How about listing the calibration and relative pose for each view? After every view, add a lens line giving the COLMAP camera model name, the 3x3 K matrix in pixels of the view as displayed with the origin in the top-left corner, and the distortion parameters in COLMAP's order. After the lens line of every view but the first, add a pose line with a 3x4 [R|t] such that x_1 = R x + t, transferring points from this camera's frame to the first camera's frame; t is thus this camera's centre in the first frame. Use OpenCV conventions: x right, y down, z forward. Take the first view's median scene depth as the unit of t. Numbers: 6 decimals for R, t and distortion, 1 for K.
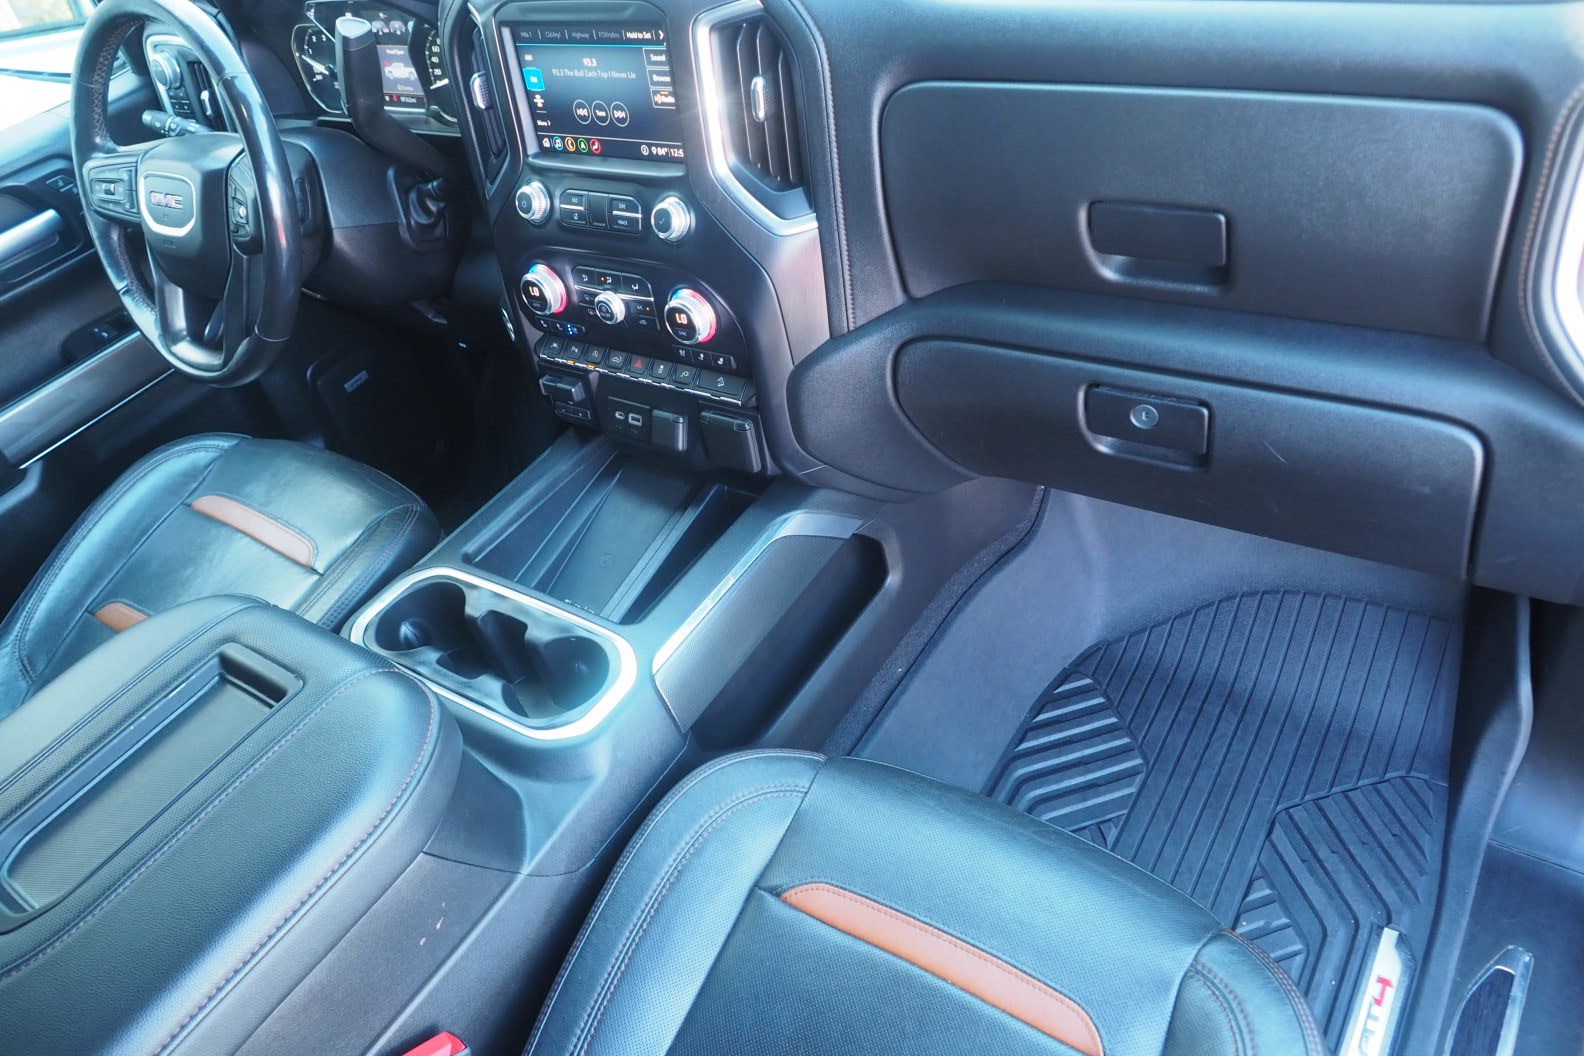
lens RADIAL K [[1120.7, 0, 789.7], [0, 1120.7, 525.1], [0, 0, 1]] dist [-0.026838, -0.001221]
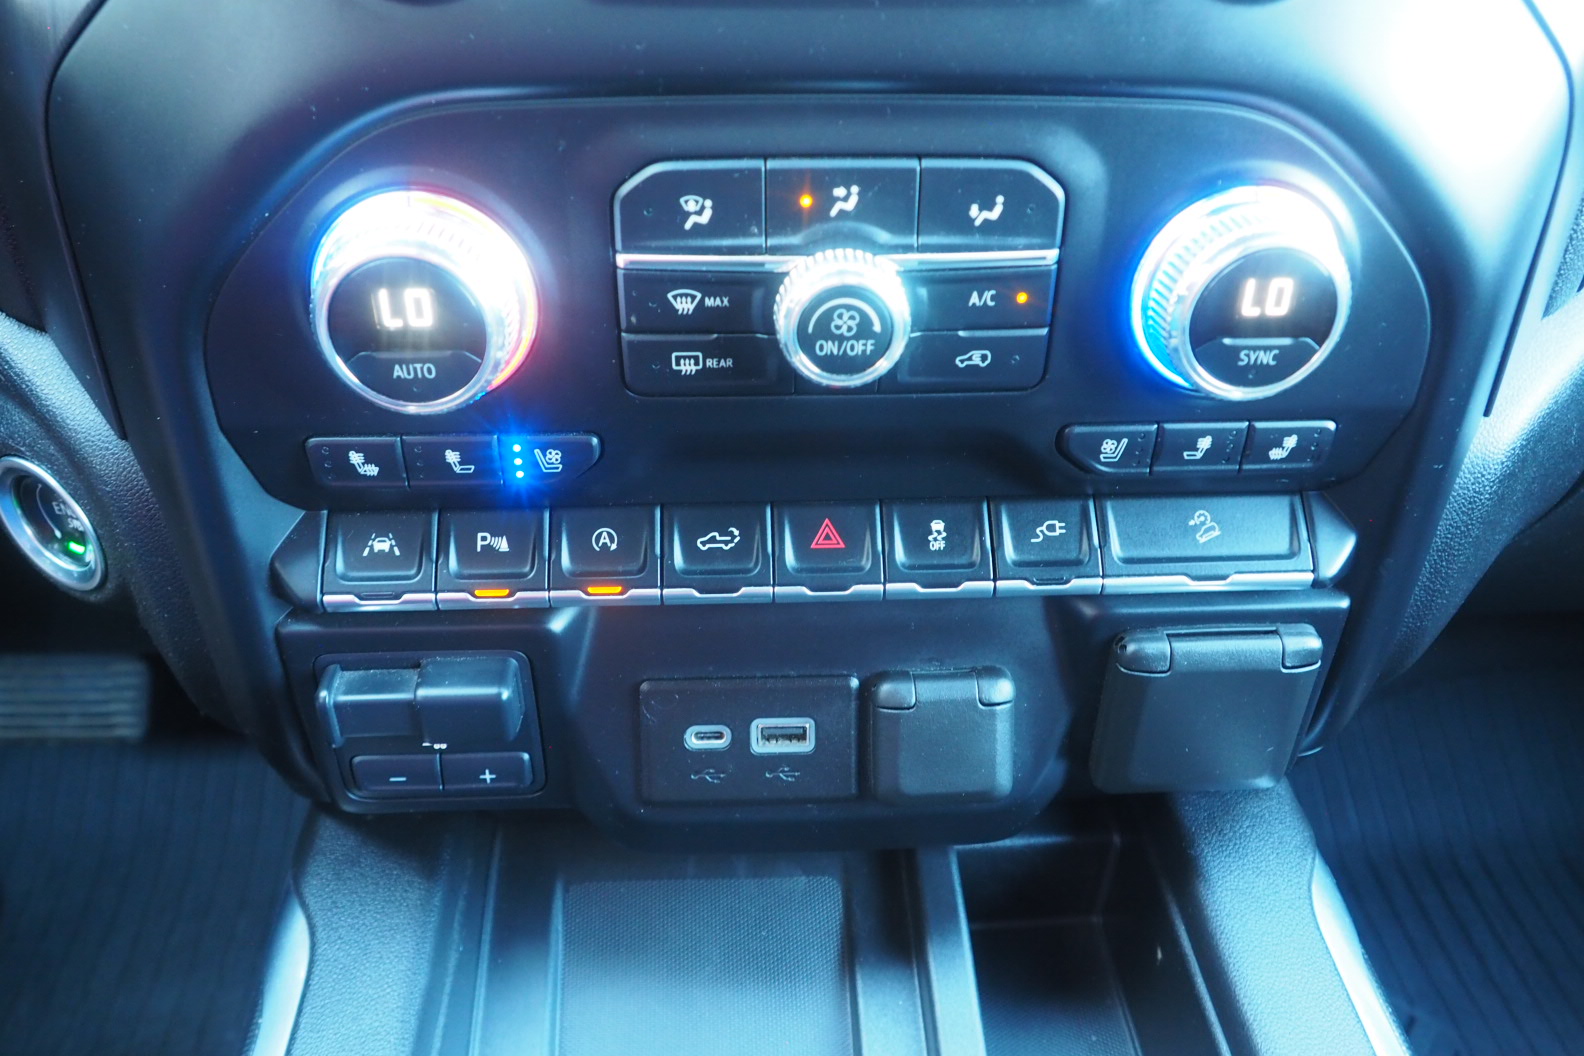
lens RADIAL K [[1170.5, 0, 799.7], [0, 1170.5, 522.0], [0, 0, 1]] dist [-0.029014, -0.000544]
pose [[0.773244, -0.194440, 0.603561, -0.329782], [0.264918, 0.963838, -0.028891, -0.148973], [-0.576118, 0.182234, 0.796793, 0.821099]]
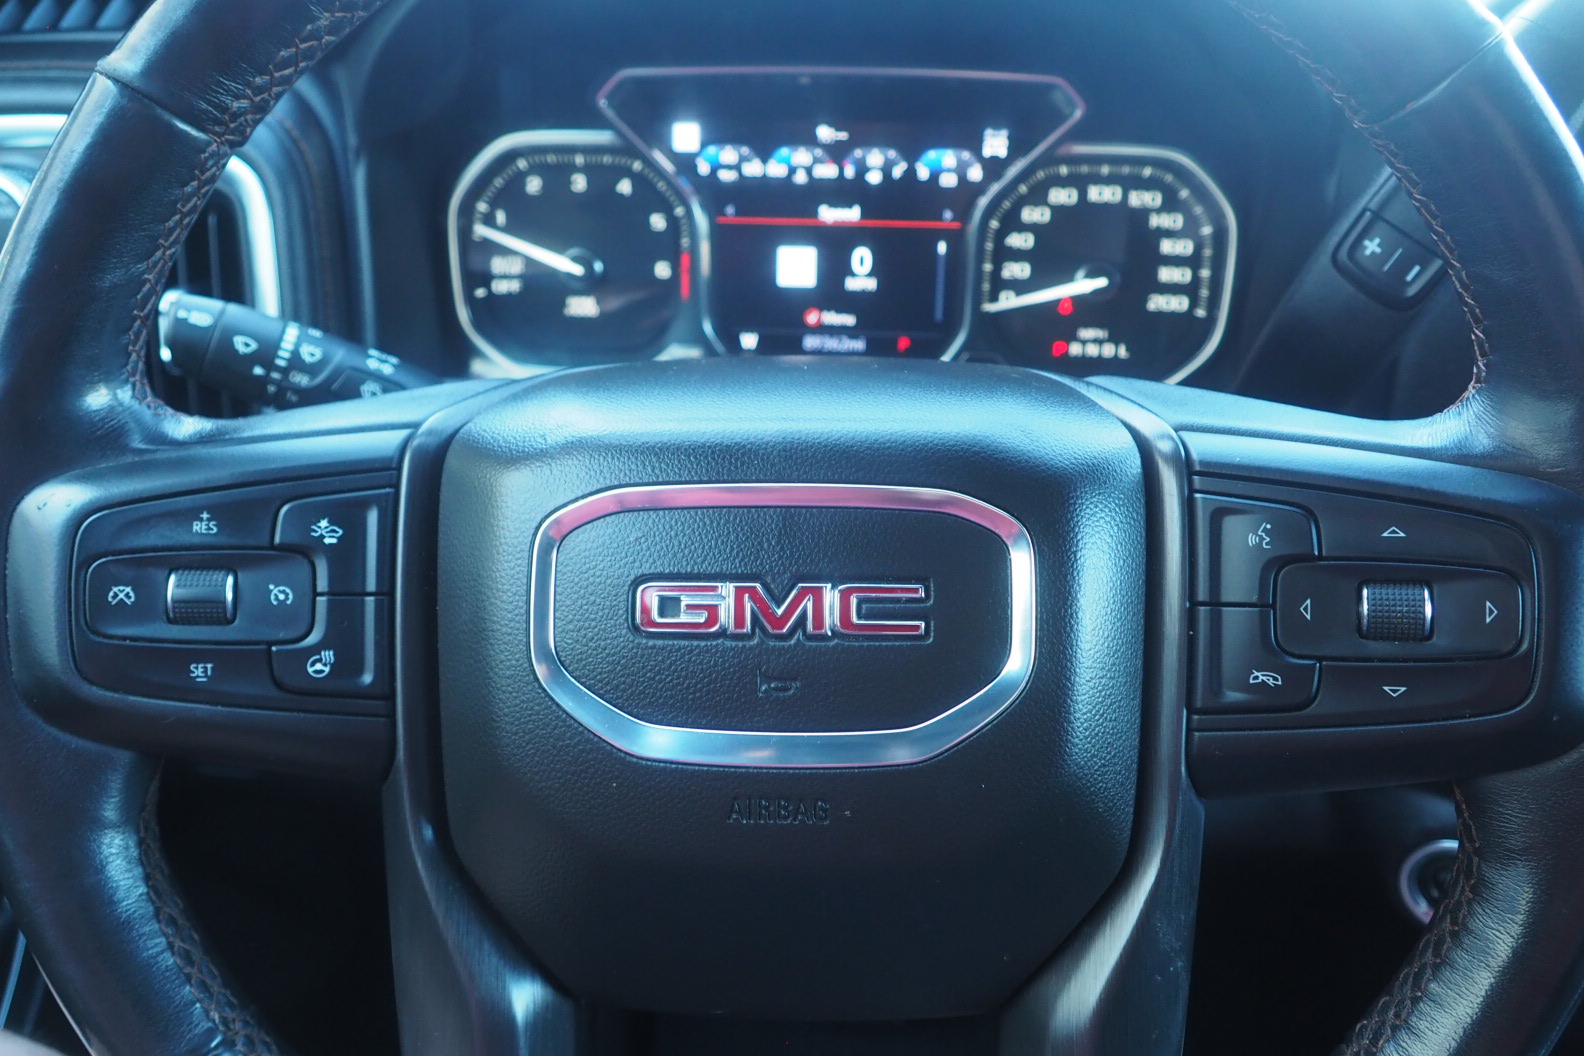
lens RADIAL K [[1170.5, 0, 817.8], [0, 1170.5, 529.5], [0, 0, 1]] dist [-0.029014, -0.000544]
pose [[0.836731, -0.034859, 0.546503, -0.754838], [0.208717, 0.942944, -0.259412, -0.278454], [-0.506279, 0.331122, 0.796266, 0.906160]]
